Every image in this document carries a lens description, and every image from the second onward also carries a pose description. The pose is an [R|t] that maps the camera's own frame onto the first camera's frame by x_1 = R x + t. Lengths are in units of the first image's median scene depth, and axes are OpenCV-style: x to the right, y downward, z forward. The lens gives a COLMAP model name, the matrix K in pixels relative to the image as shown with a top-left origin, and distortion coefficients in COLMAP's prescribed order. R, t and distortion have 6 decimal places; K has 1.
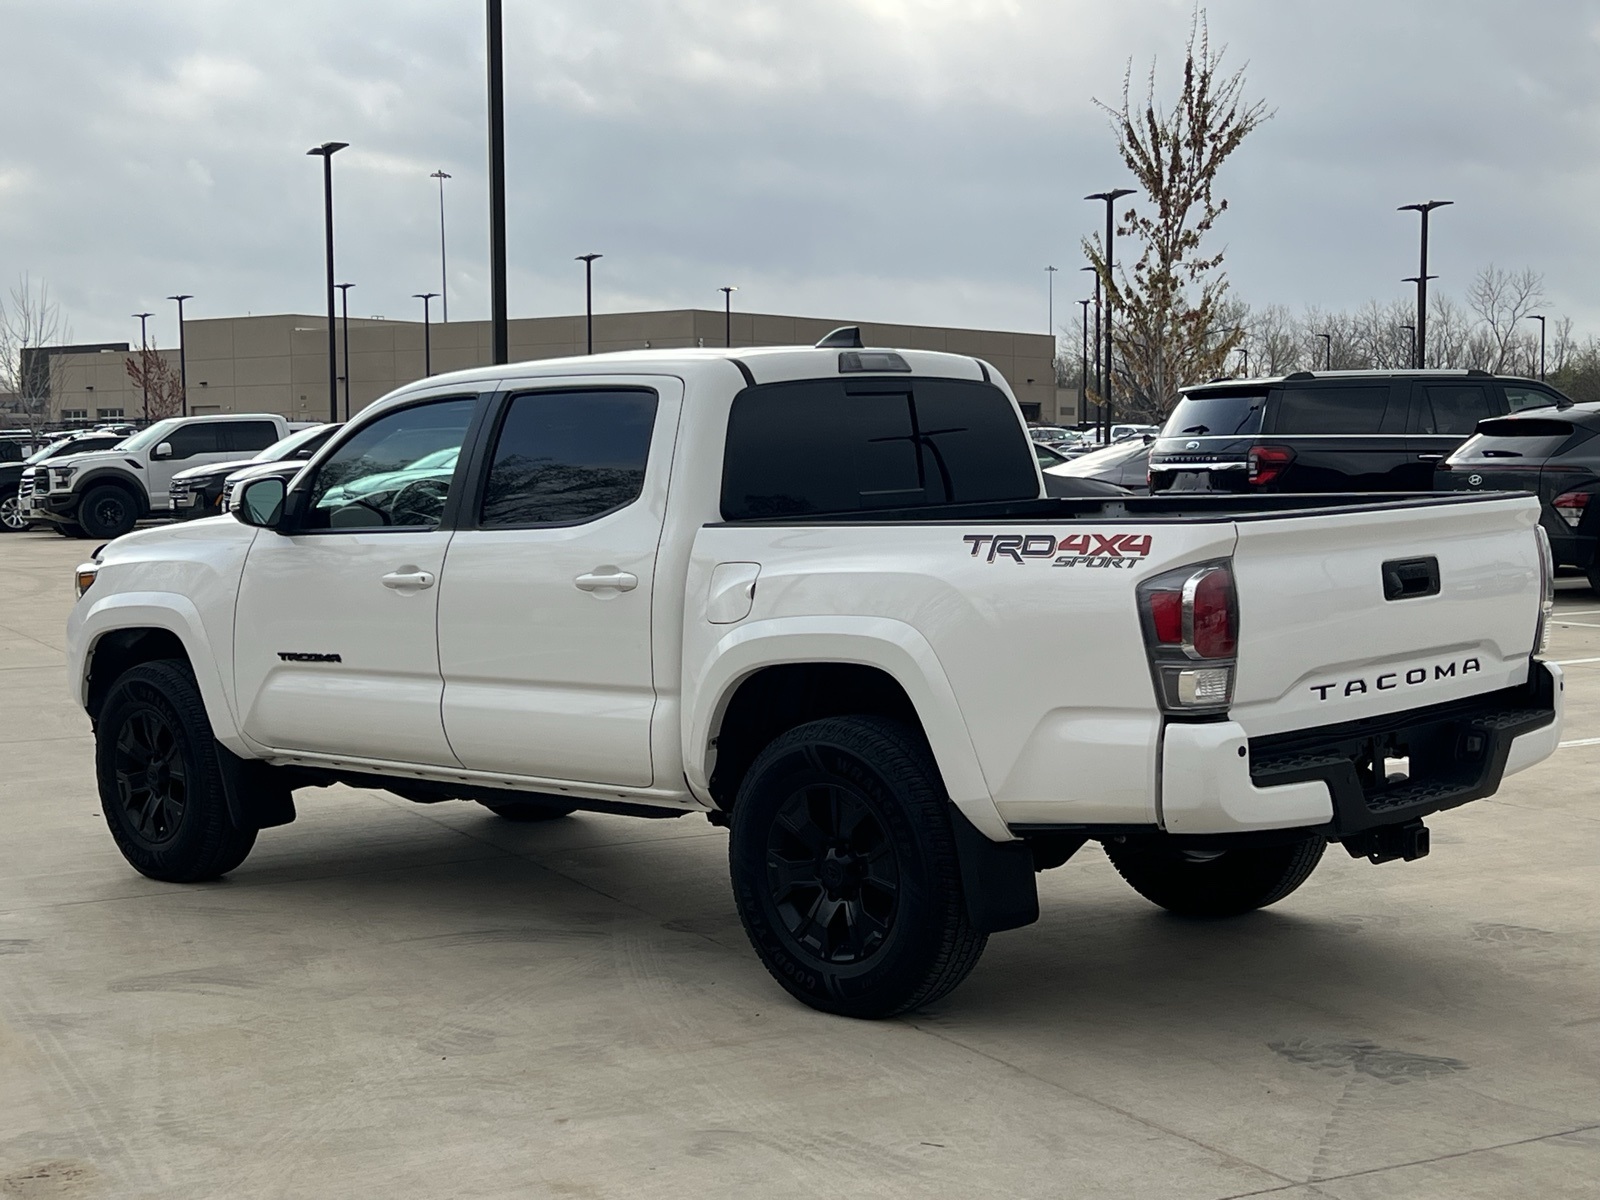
lens RADIAL K [[2453.0, 0, 802.2], [0, 2453.0, 626.7], [0, 0, 1]] dist [0.101449, 0.000000]
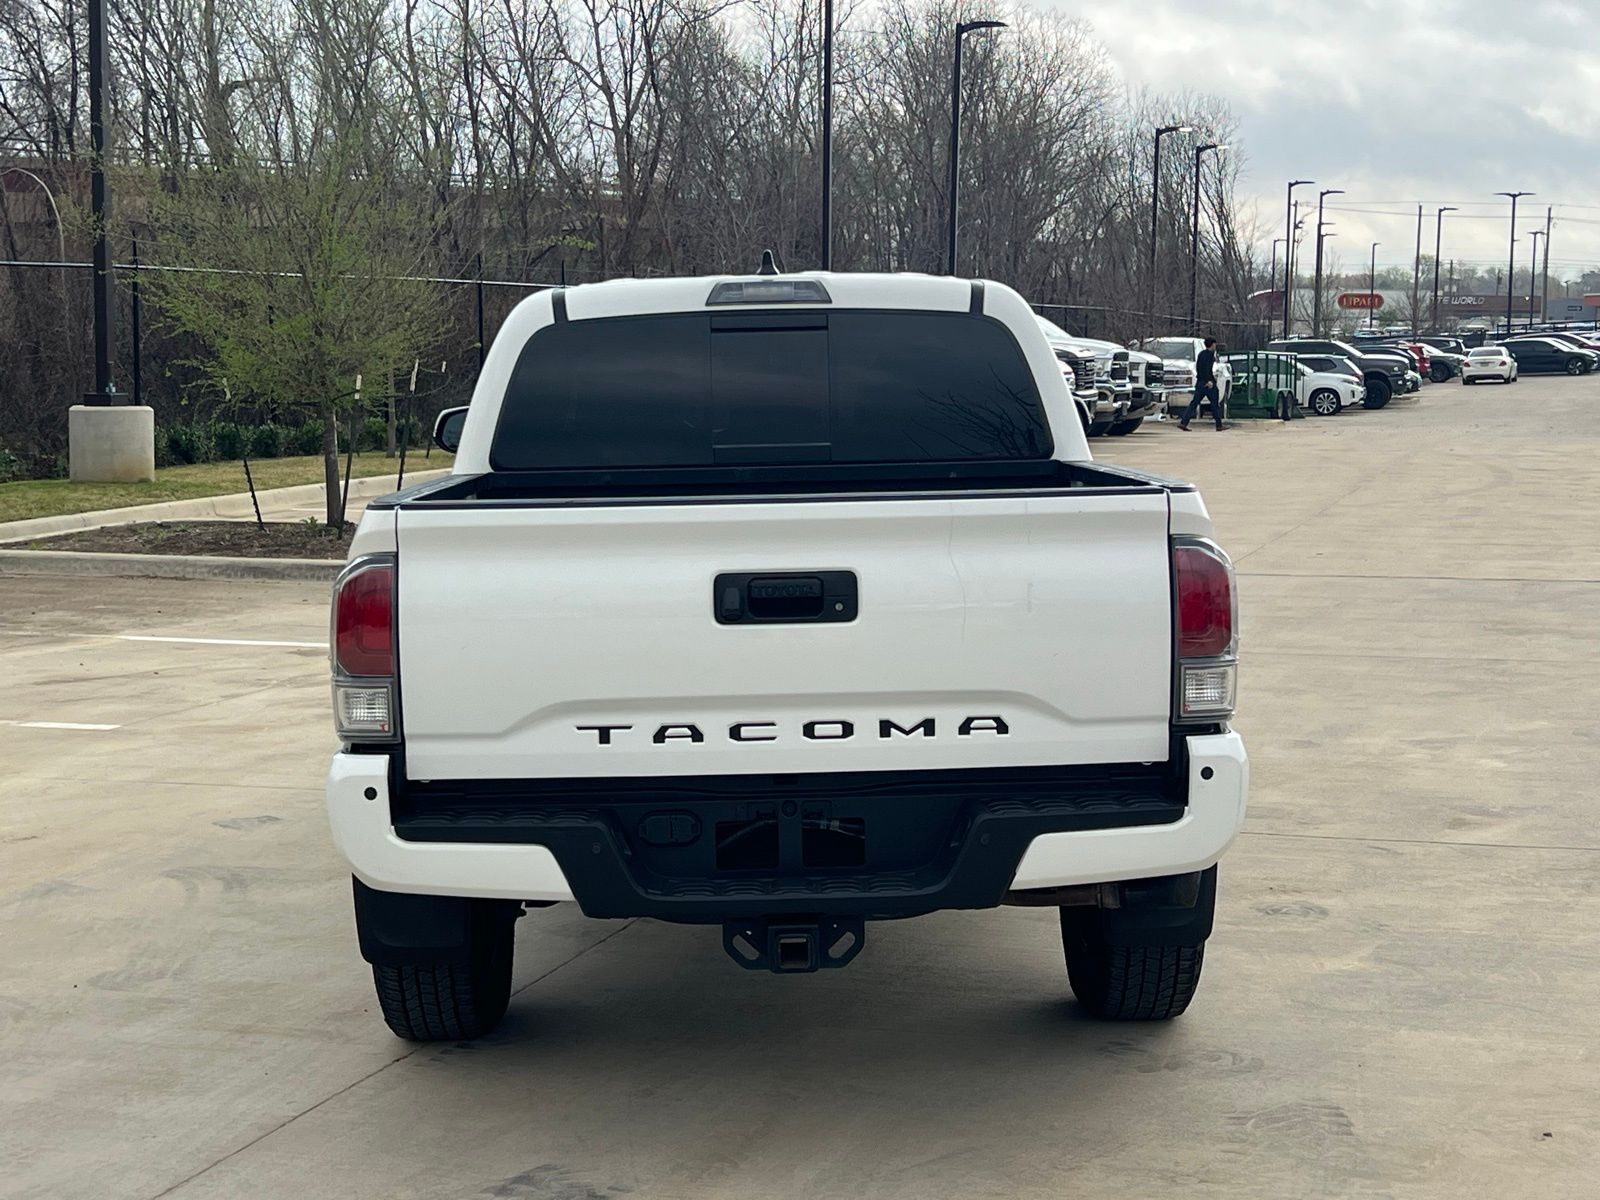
lens RADIAL K [[2453.0, 0, 805.3], [0, 2453.0, 600.7], [0, 0, 1]] dist [0.101449, 0.000000]
pose [[0.702545, 0.083954, -0.706670, 0.661727], [-0.057477, 0.996467, 0.061240, -0.054876], [0.709314, -0.002407, 0.704888, 0.415161]]
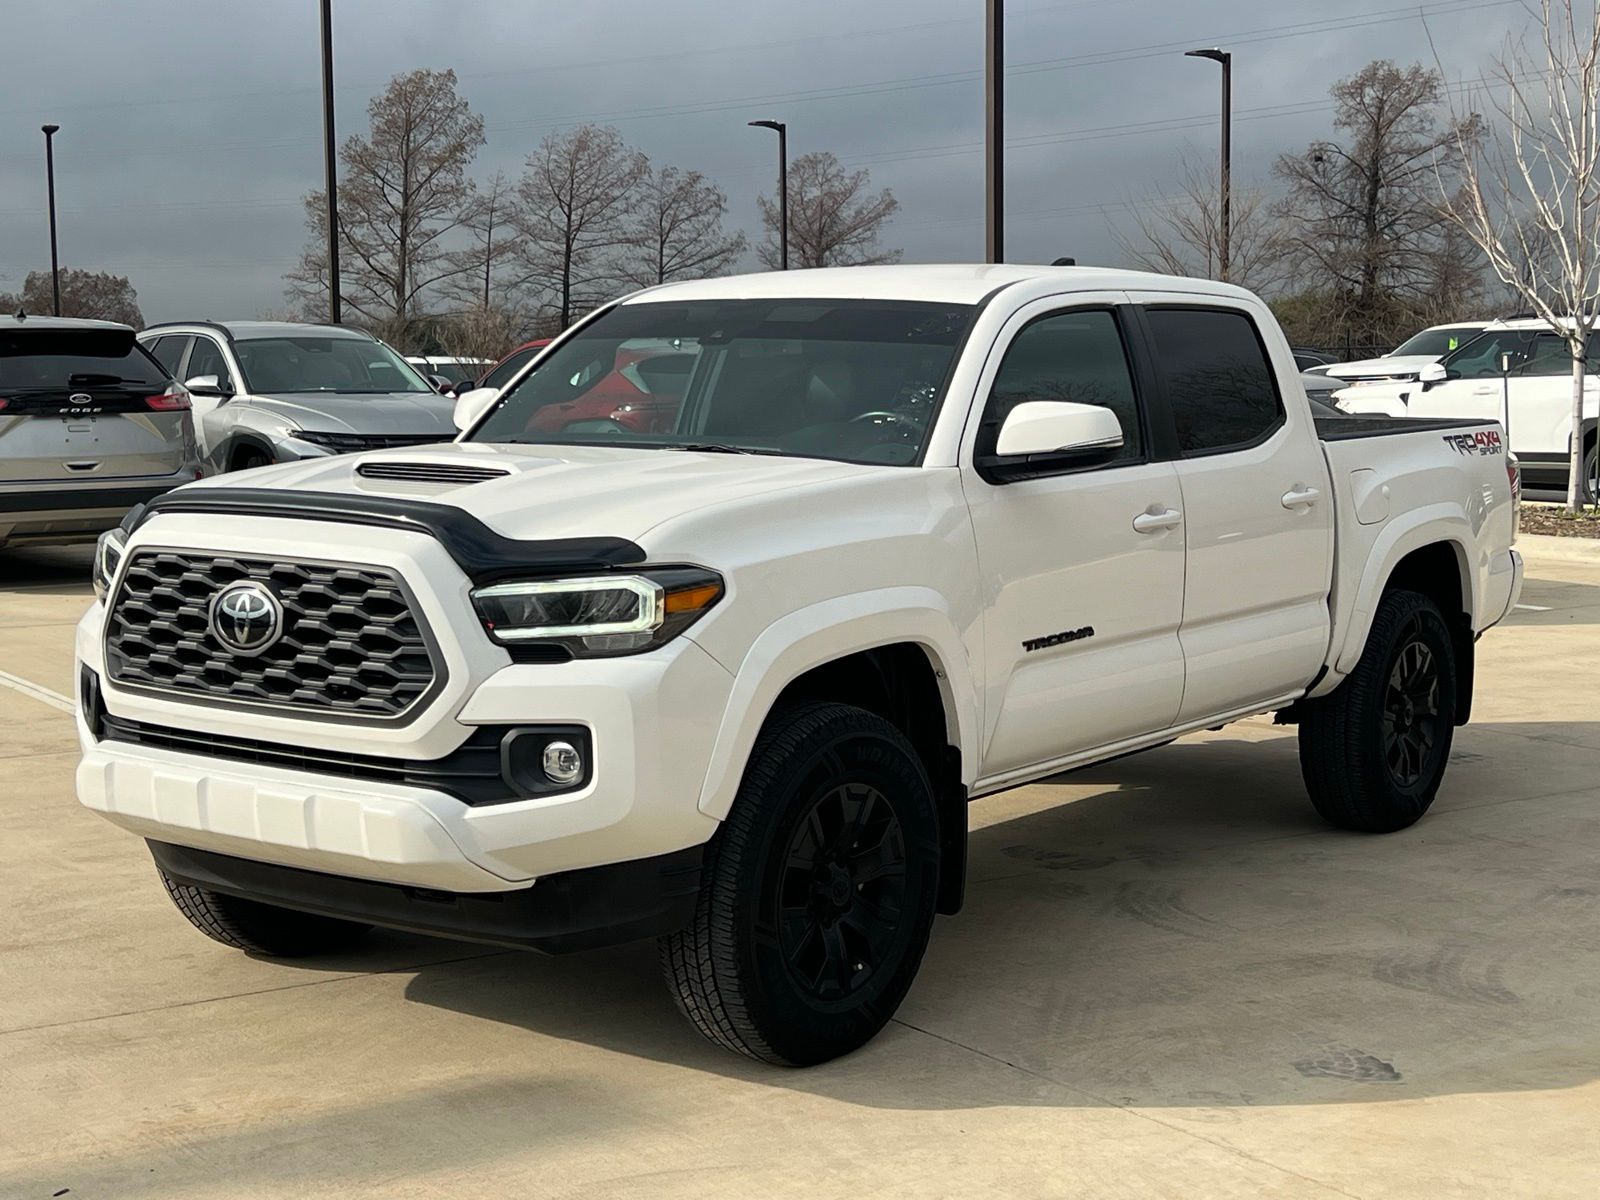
lens RADIAL K [[2453.0, 0, 796.2], [0, 2453.0, 593.6], [0, 0, 1]] dist [0.101449, 0.000000]
pose [[-0.140157, -0.073871, 0.987370, -1.034773], [0.077135, 0.993368, 0.085269, -0.080075], [-0.987120, 0.088112, -0.133530, 1.298353]]
